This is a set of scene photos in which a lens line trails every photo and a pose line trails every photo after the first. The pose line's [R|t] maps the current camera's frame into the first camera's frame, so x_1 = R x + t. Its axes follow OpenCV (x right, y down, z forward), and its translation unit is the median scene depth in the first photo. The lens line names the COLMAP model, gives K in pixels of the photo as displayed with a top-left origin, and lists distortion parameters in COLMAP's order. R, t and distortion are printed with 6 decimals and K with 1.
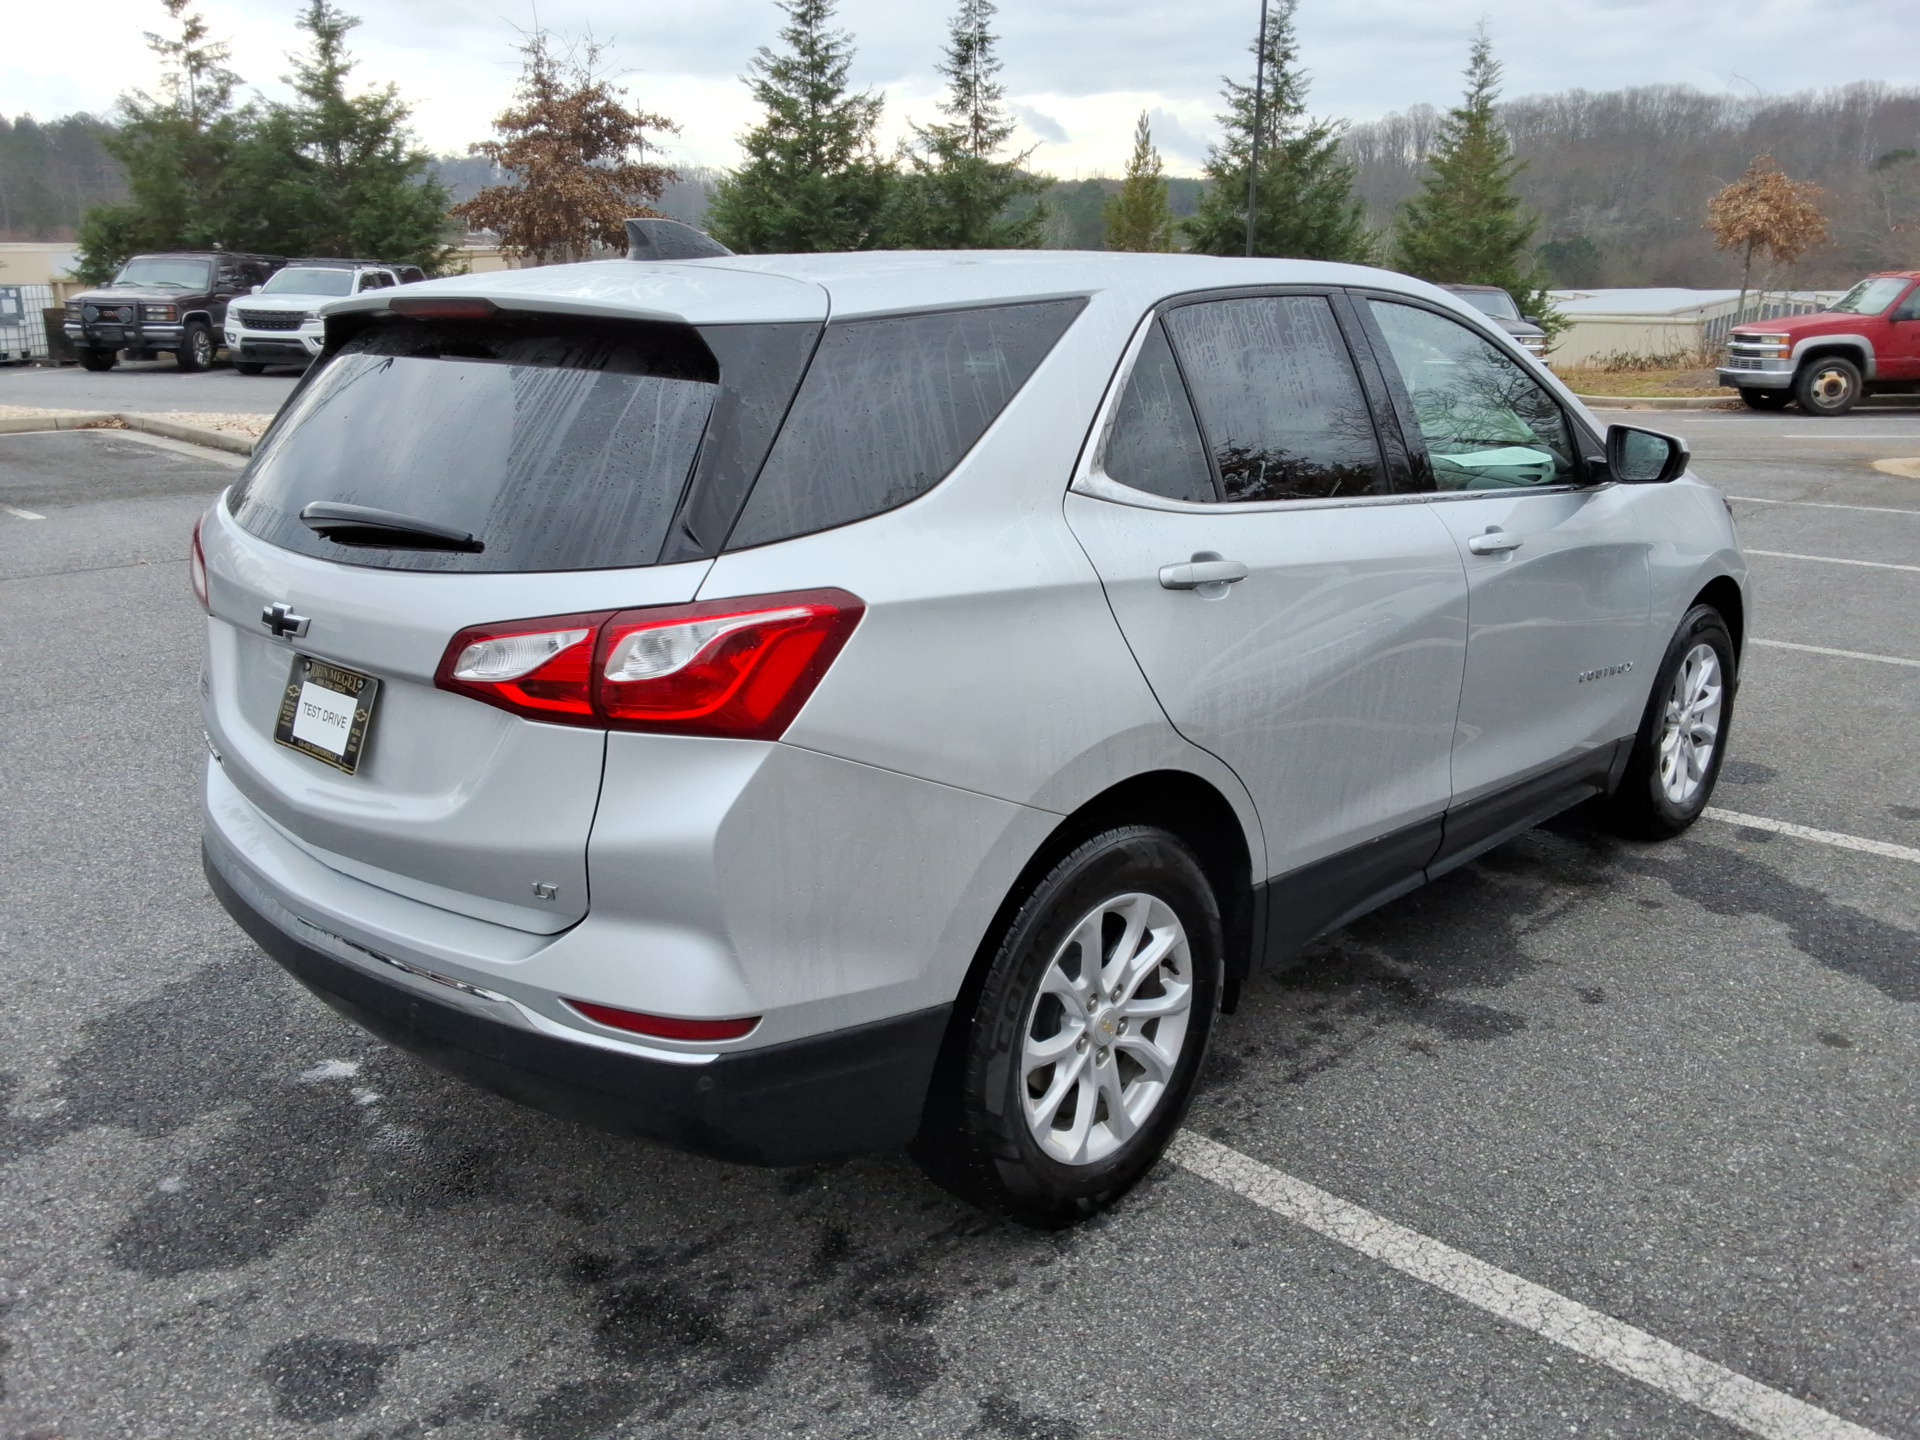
lens RADIAL K [[1536.0, 0, 976.6], [0, 1536.0, 708.4], [0, 0, 1]] dist [0.070358, -0.109989]
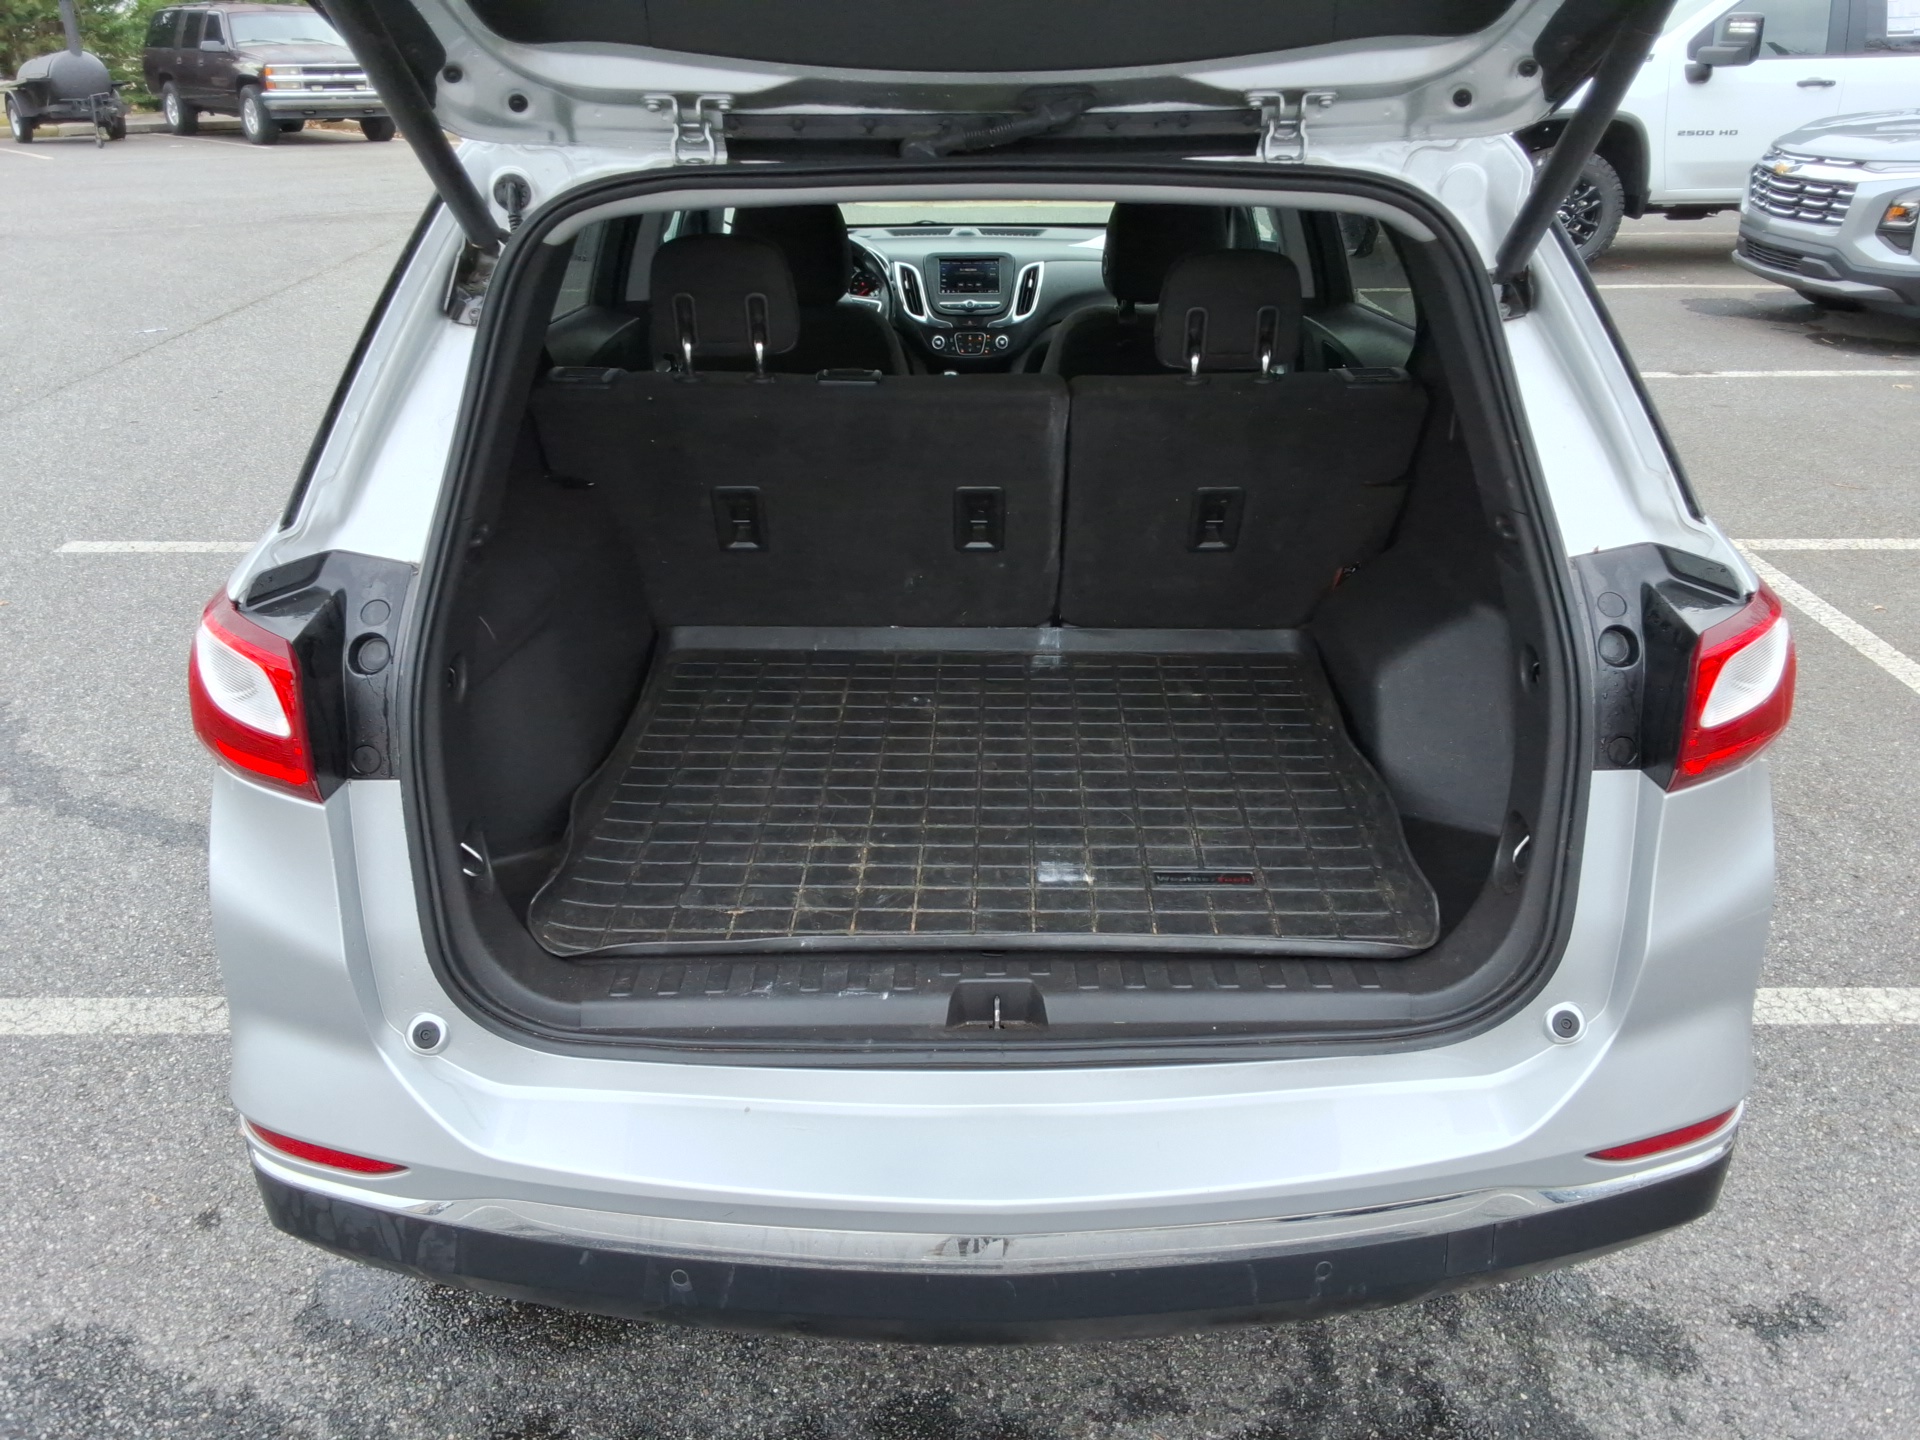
lens RADIAL K [[1536.0, 0, 975.1], [0, 1536.0, 704.7], [0, 0, 1]] dist [0.070358, -0.109989]
pose [[0.718156, -0.280038, 0.637048, -0.064211], [0.173667, 0.958612, 0.225615, -0.017165], [-0.673863, -0.051393, 0.737067, 0.047120]]
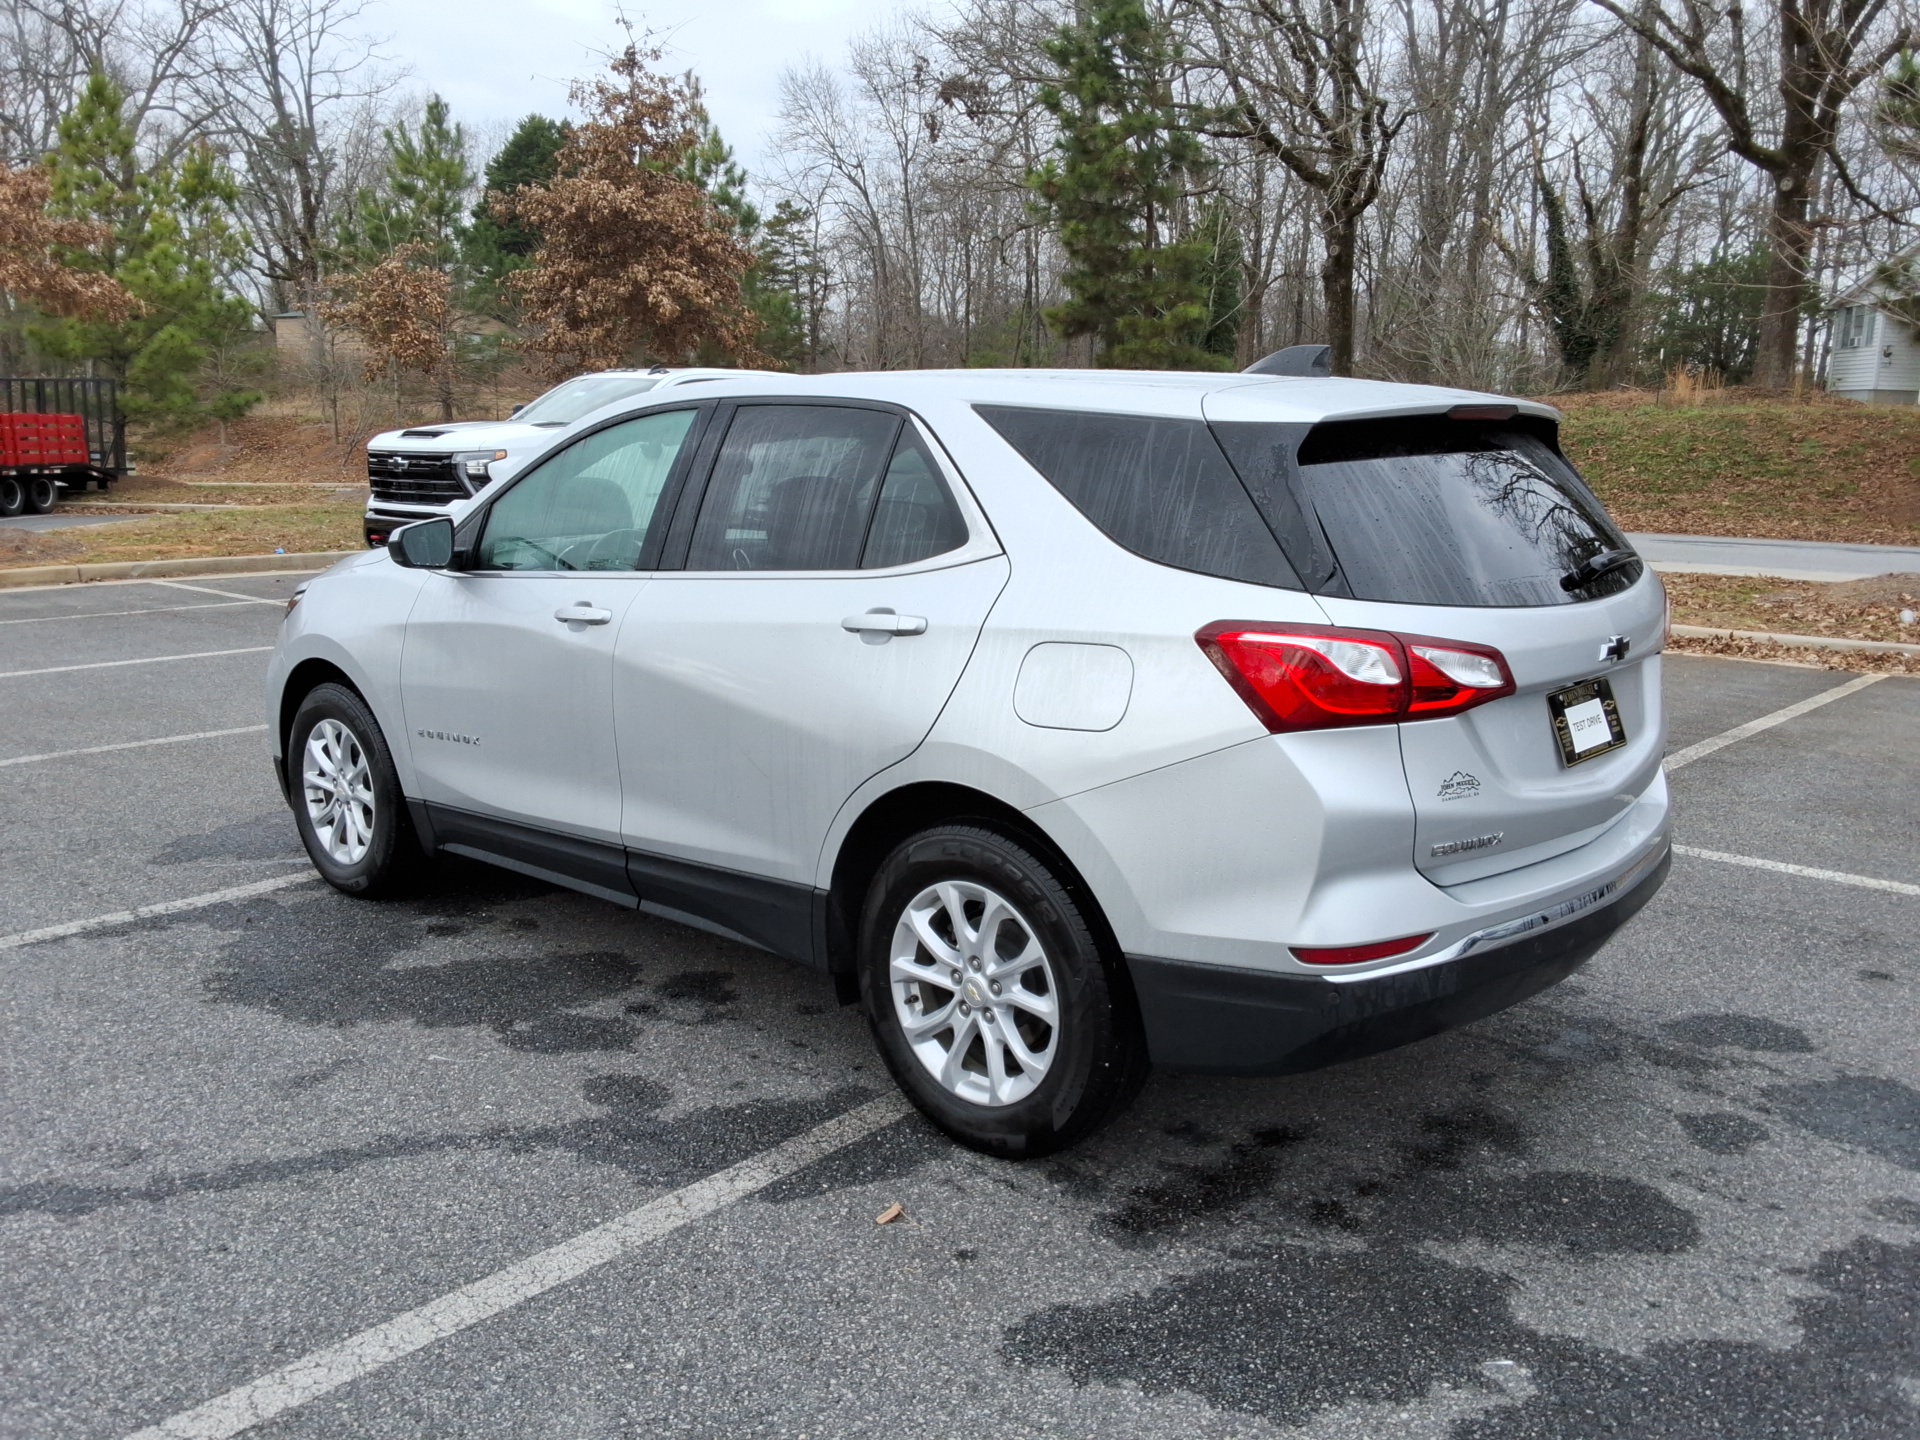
lens RADIAL K [[1536.0, 0, 966.9], [0, 1536.0, 715.0], [0, 0, 1]] dist [0.070358, -0.109989]
pose [[-0.018619, -0.179403, 0.983600, -0.137245], [0.247836, 0.952240, 0.178374, -0.029407], [-0.968623, 0.247092, 0.026732, 0.120086]]
